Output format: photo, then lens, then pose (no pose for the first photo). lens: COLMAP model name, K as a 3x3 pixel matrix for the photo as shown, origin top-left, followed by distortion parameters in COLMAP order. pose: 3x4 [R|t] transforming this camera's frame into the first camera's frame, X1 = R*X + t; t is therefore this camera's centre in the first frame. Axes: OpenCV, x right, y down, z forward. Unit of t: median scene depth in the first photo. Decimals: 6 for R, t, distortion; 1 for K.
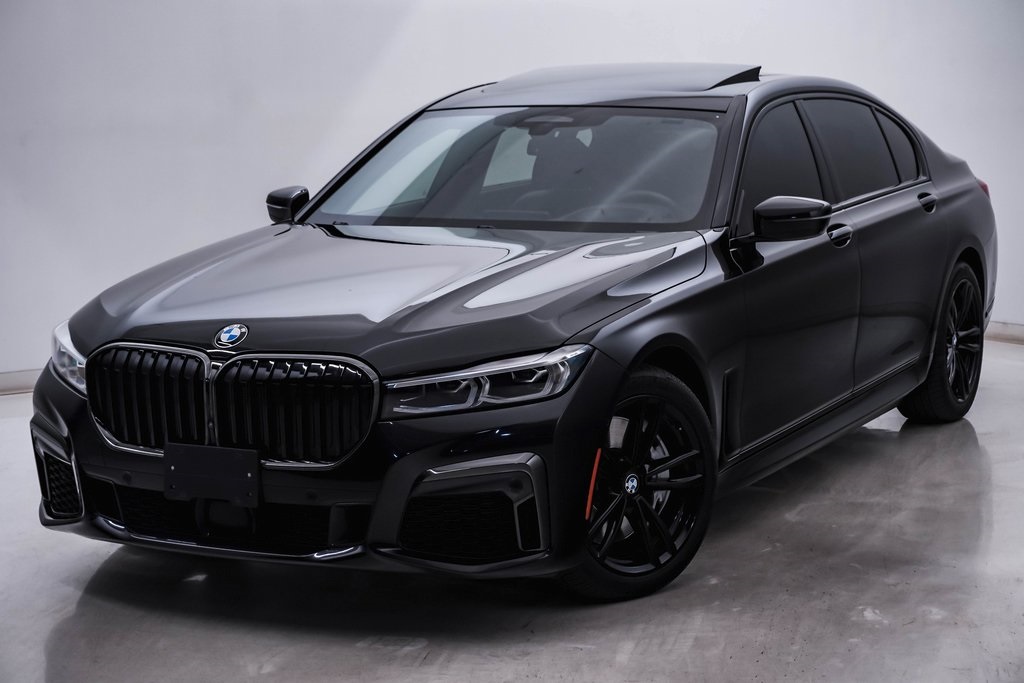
lens RADIAL K [[2181.9, 0, 512.0], [0, 2181.9, 341.5], [0, 0, 1]] dist [0.041085, -0.134490]
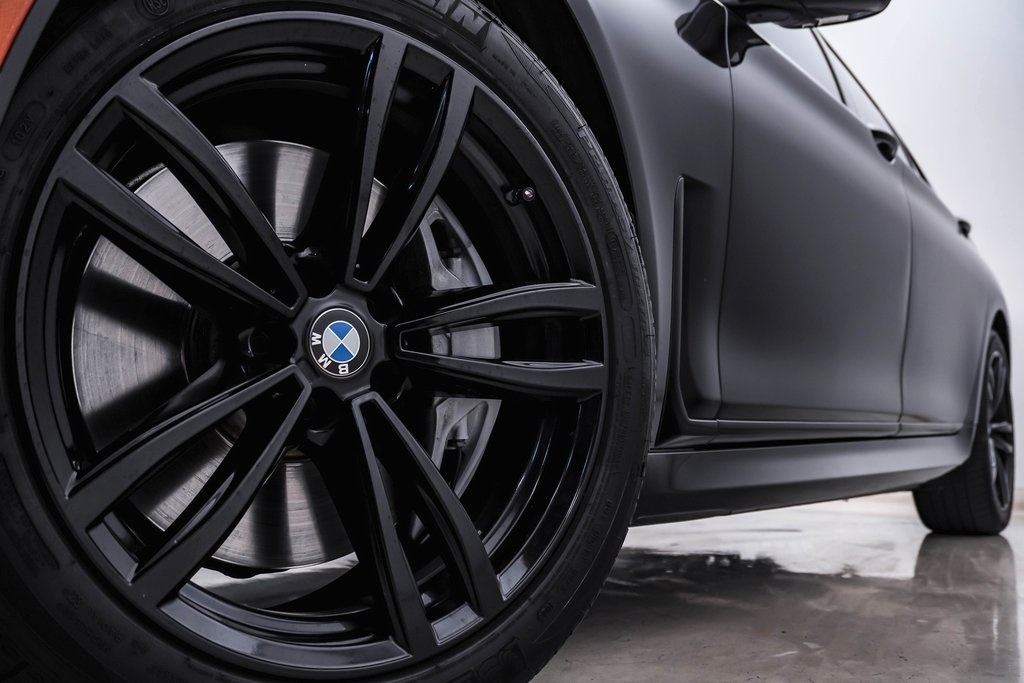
lens RADIAL K [[1109.7, 0, 512.0], [0, 1109.7, 341.5], [0, 0, 1]] dist [0.001952, -0.005684]
pose [[0.997180, 0.022949, -0.071454, 0.088848], [-0.039036, 0.971774, -0.232660, 0.099196], [0.064098, 0.234794, 0.969930, 0.877020]]
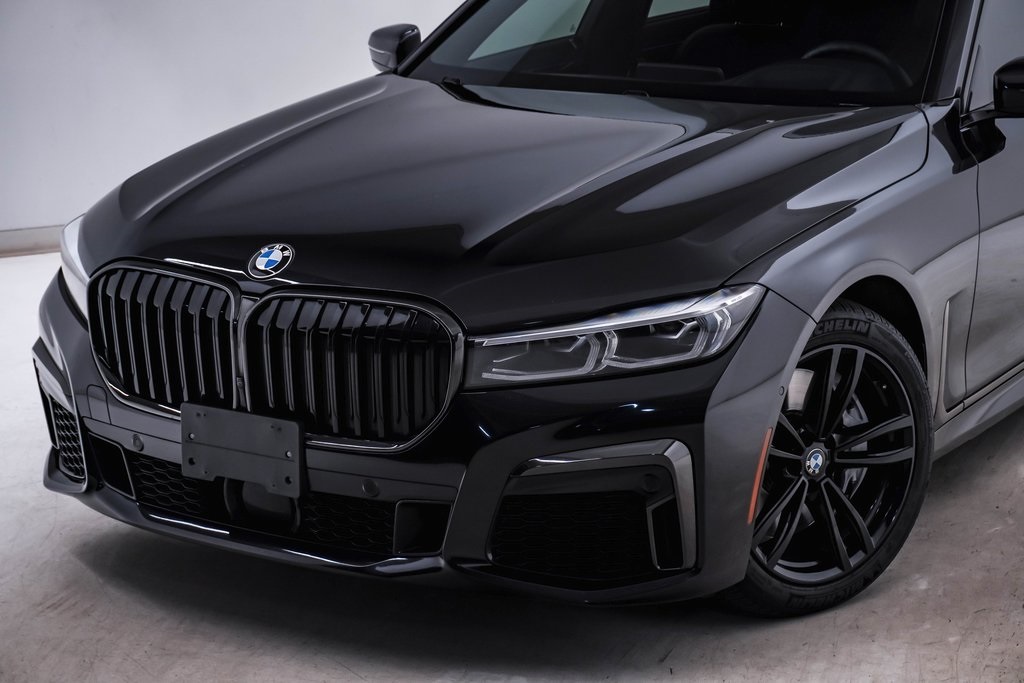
lens RADIAL K [[2181.9, 0, 512.0], [0, 2181.9, 341.5], [0, 0, 1]] dist [0.041085, -0.134490]
pose [[0.995409, 0.024470, -0.092532, 0.020490], [-0.014671, 0.994350, 0.105128, -0.052198], [0.094581, -0.103288, 0.990144, 0.267290]]
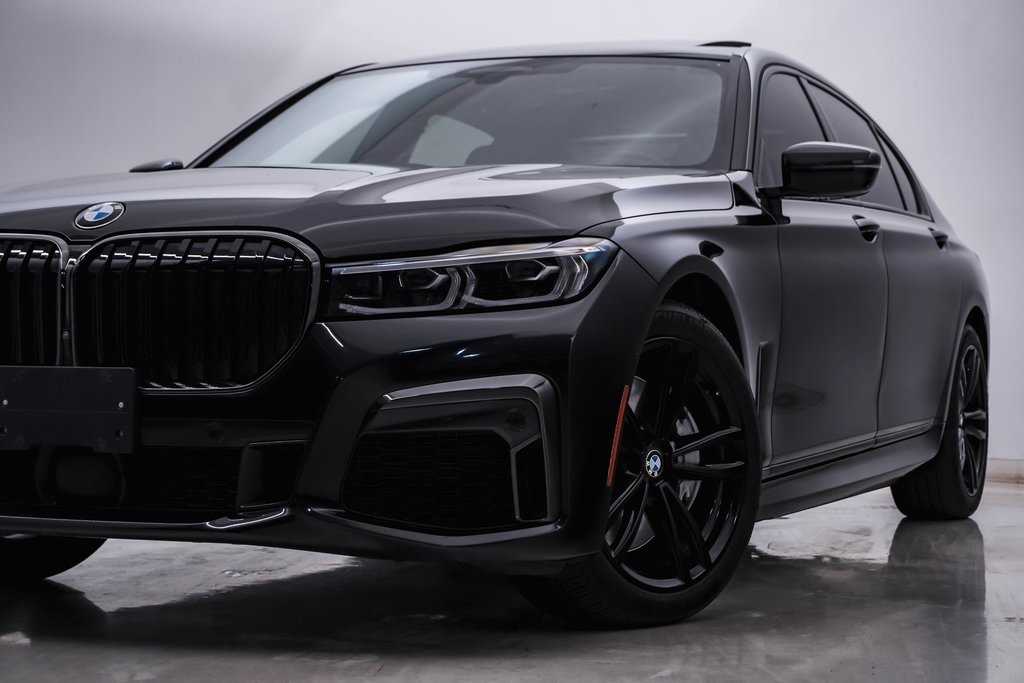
lens RADIAL K [[2181.9, 0, 512.0], [0, 2181.9, 341.5], [0, 0, 1]] dist [0.041085, -0.134490]
pose [[0.995747, 0.023548, 0.089069, -0.056993], [-0.010727, 0.989841, -0.141772, 0.129655], [-0.091503, 0.140214, 0.985884, 0.298498]]
